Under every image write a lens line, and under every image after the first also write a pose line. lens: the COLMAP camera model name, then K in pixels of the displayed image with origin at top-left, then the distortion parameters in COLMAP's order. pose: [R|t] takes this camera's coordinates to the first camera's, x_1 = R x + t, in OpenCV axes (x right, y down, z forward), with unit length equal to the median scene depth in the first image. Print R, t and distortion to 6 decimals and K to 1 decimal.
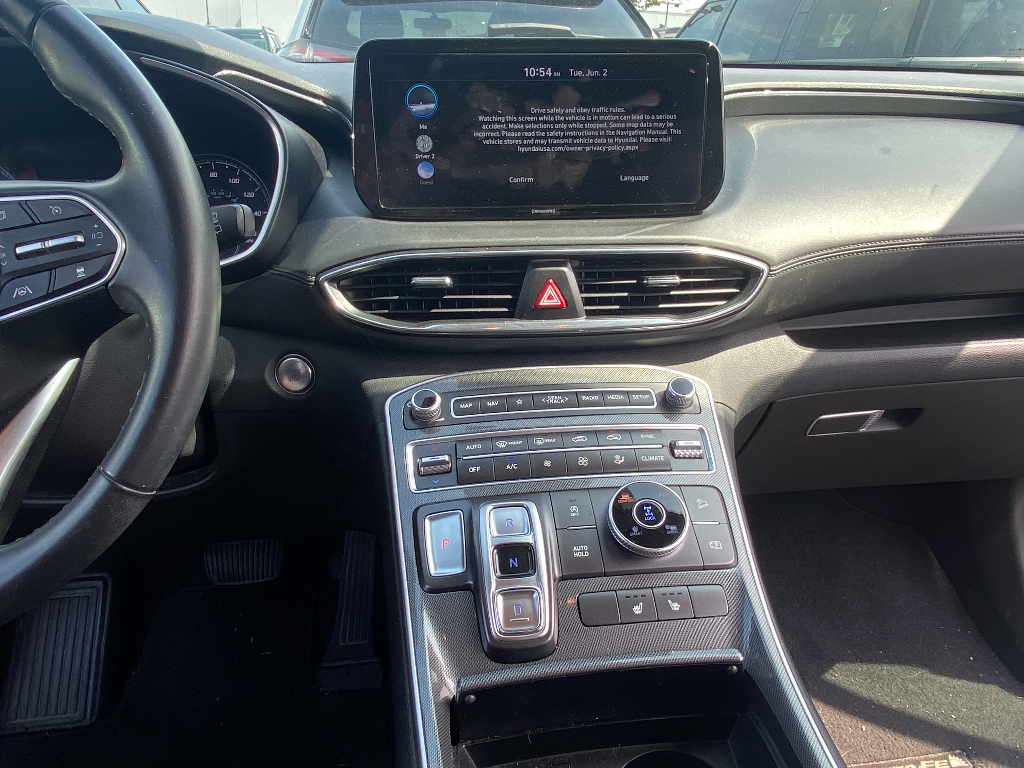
lens RADIAL K [[744.4, 0, 532.3], [0, 744.4, 385.7], [0, 0, 1]] dist [0.088130, -0.114693]
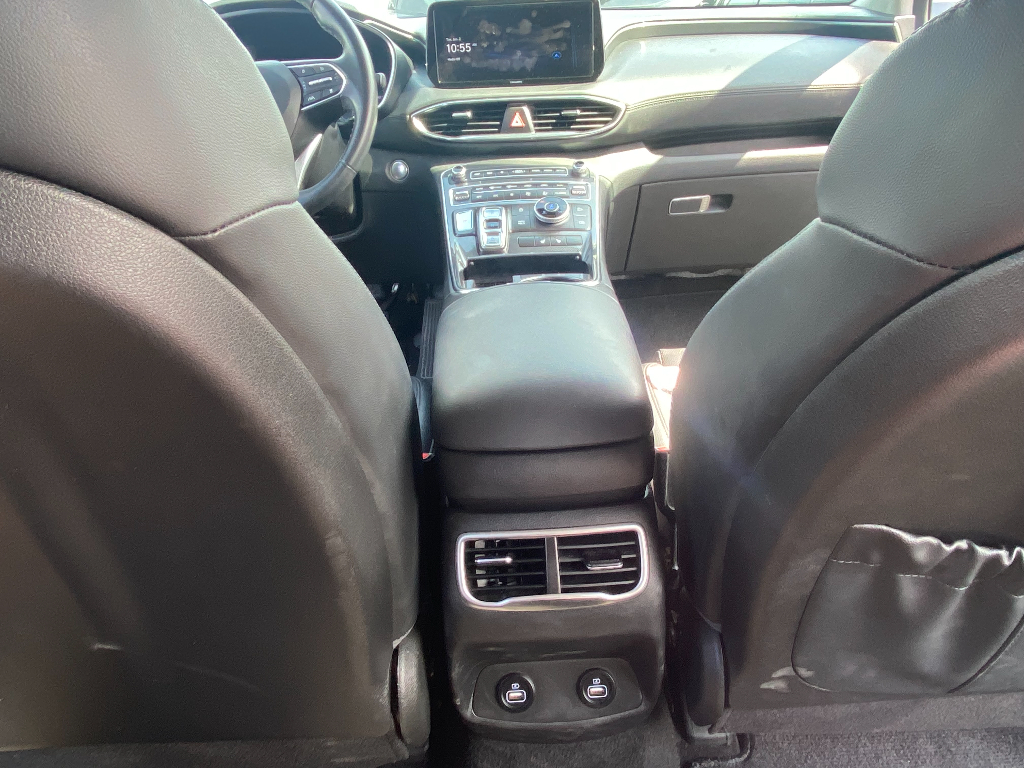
lens RADIAL K [[750.3, 0, 516.3], [0, 750.3, 390.5], [0, 0, 1]] dist [0.085915, -0.115236]
pose [[0.992690, 0.009132, -0.120347, 0.287127], [-0.004326, 0.999185, 0.040142, 0.556116], [0.120616, -0.039328, 0.991920, -1.159383]]
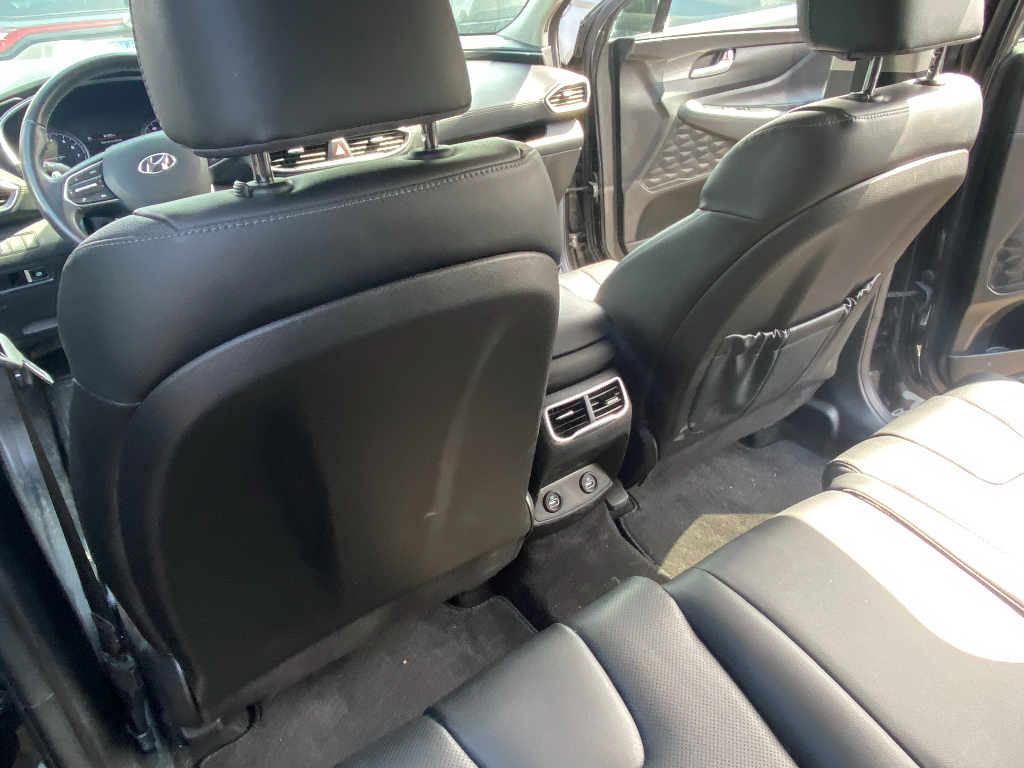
lens RADIAL K [[750.3, 0, 516.3], [0, 750.3, 390.5], [0, 0, 1]] dist [0.085915, -0.115236]
pose [[0.880412, -0.269390, 0.390262, -0.727046], [0.227097, 0.961982, 0.151716, 0.451498], [-0.416296, -0.044946, 0.908118, -1.835234]]
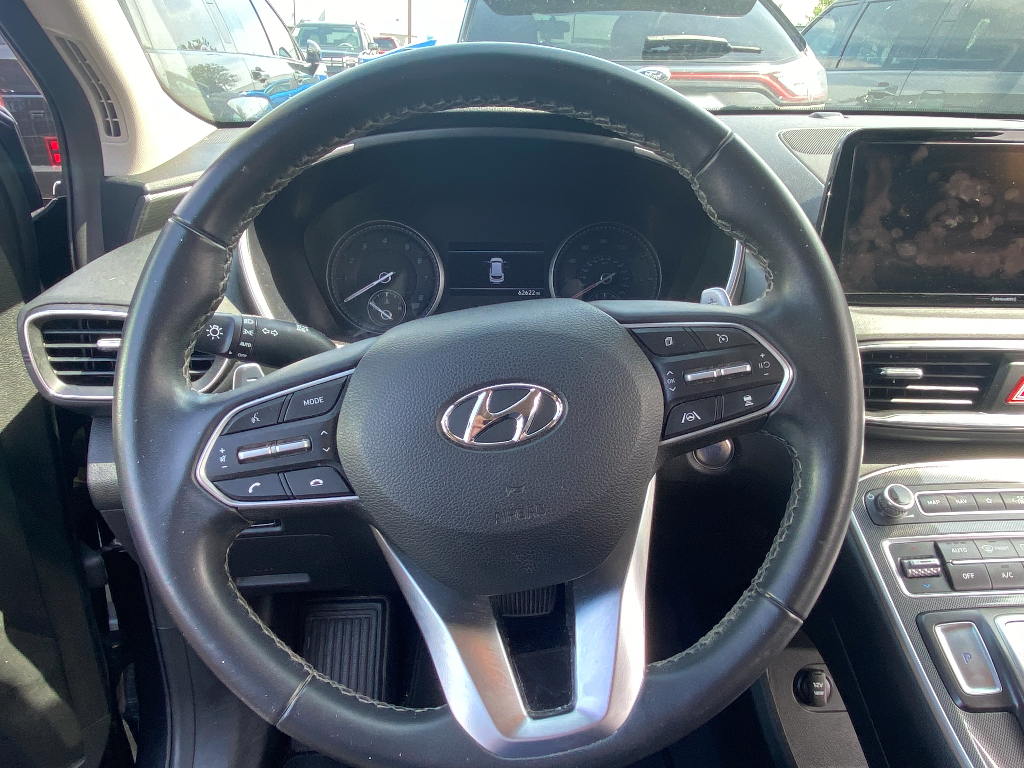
lens RADIAL K [[744.4, 0, 532.3], [0, 744.4, 385.7], [0, 0, 1]] dist [0.088130, -0.114693]
pose [[0.996015, 0.043828, -0.077671, -0.531705], [-0.043209, 0.999020, 0.009638, -0.109829], [0.078017, -0.006244, 0.996932, -0.021504]]
